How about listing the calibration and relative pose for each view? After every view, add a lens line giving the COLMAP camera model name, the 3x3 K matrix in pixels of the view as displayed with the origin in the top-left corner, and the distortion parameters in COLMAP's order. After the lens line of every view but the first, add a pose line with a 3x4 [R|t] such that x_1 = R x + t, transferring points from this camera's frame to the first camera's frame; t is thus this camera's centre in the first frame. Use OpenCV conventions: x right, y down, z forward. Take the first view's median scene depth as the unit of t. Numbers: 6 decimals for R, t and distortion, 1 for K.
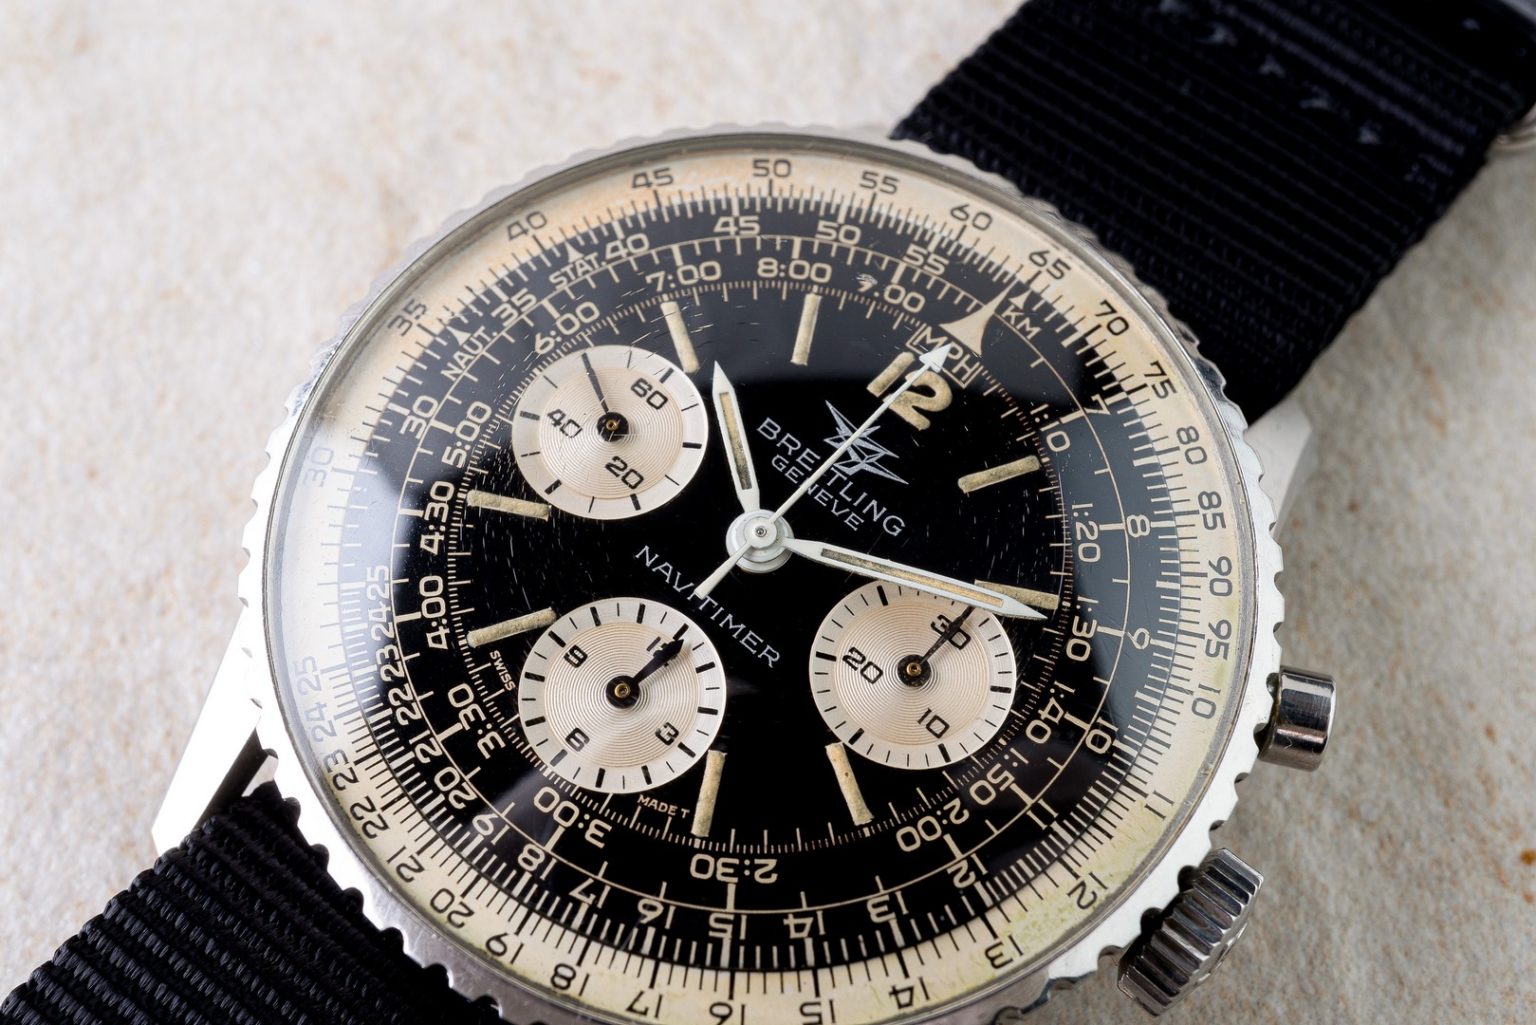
lens RADIAL K [[1942.0, 0, 760.5], [0, 1942.0, 514.8], [0, 0, 1]] dist [0.088160, 0.000000]
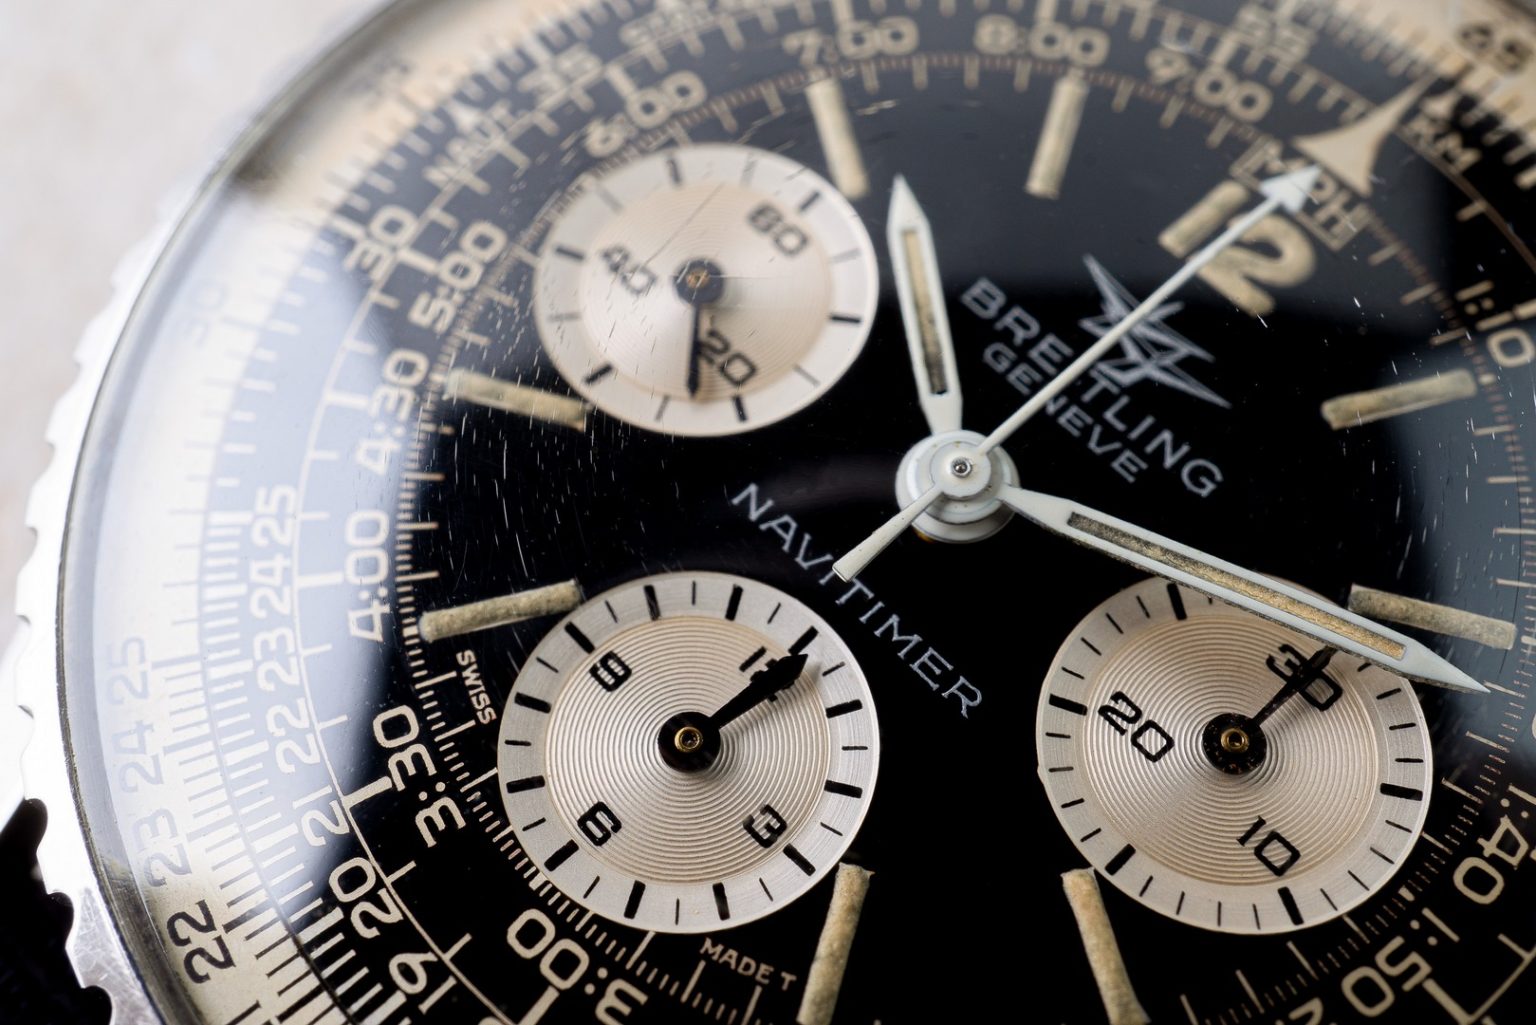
lens RADIAL K [[1942.0, 0, 768.7], [0, 1942.0, 523.0], [0, 0, 1]] dist [0.088160, 0.000000]
pose [[0.995423, 0.066491, -0.068648, -0.015212], [-0.068179, 0.997418, -0.022538, 0.040021], [0.066972, 0.027116, 0.997386, 0.449024]]
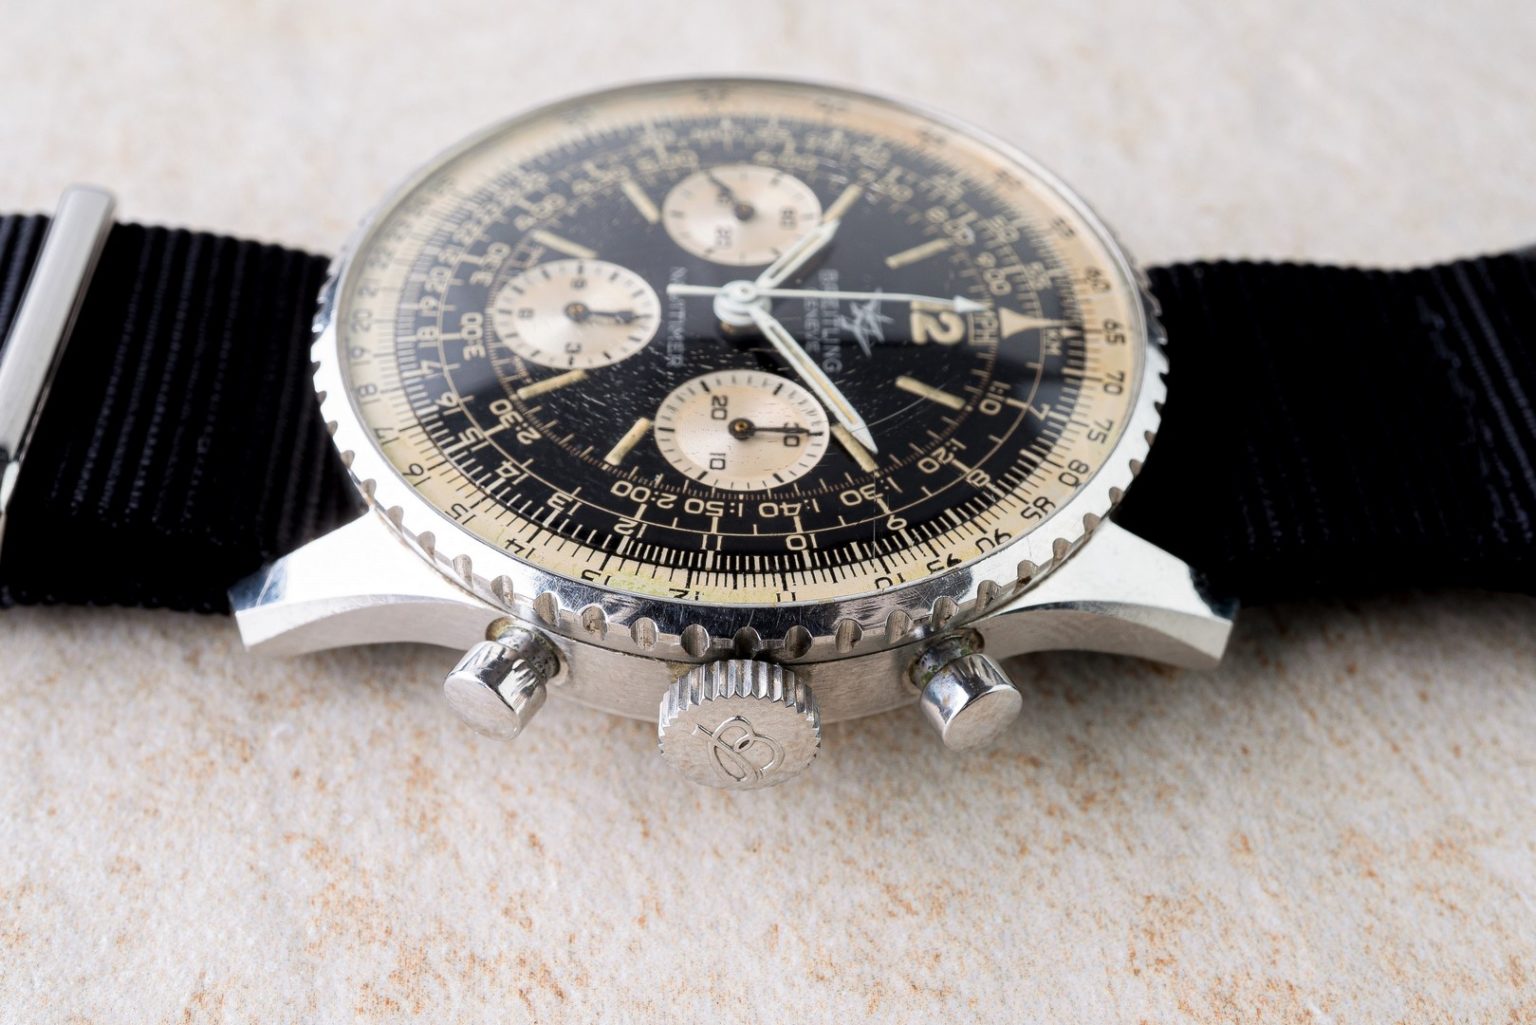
lens RADIAL K [[1942.0, 0, 761.2], [0, 1942.0, 515.8], [0, 0, 1]] dist [0.088160, 0.000000]
pose [[0.658068, 0.558874, -0.504585, 0.703566], [-0.697148, 0.705430, -0.127876, 0.257120], [0.284483, 0.435922, 0.853839, 0.015554]]
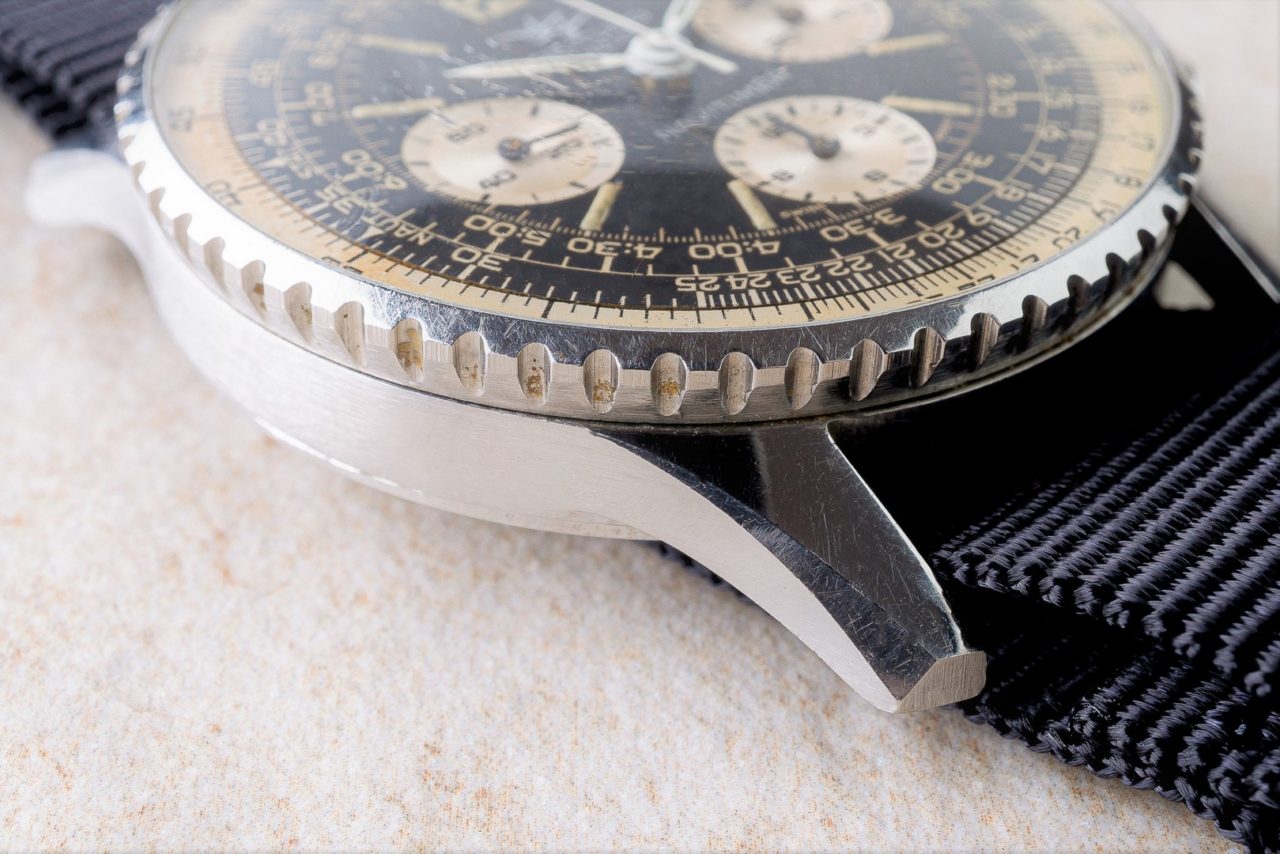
lens RADIAL K [[2396.1, 0, 632.8], [0, 2396.1, 426.5], [0, 0, 1]] dist [0.083643, 0.000000]
pose [[0.025279, -0.574426, 0.818166, -1.086671], [0.901798, 0.366301, 0.229313, -0.206736], [-0.431418, 0.732023, 0.527276, 0.514474]]
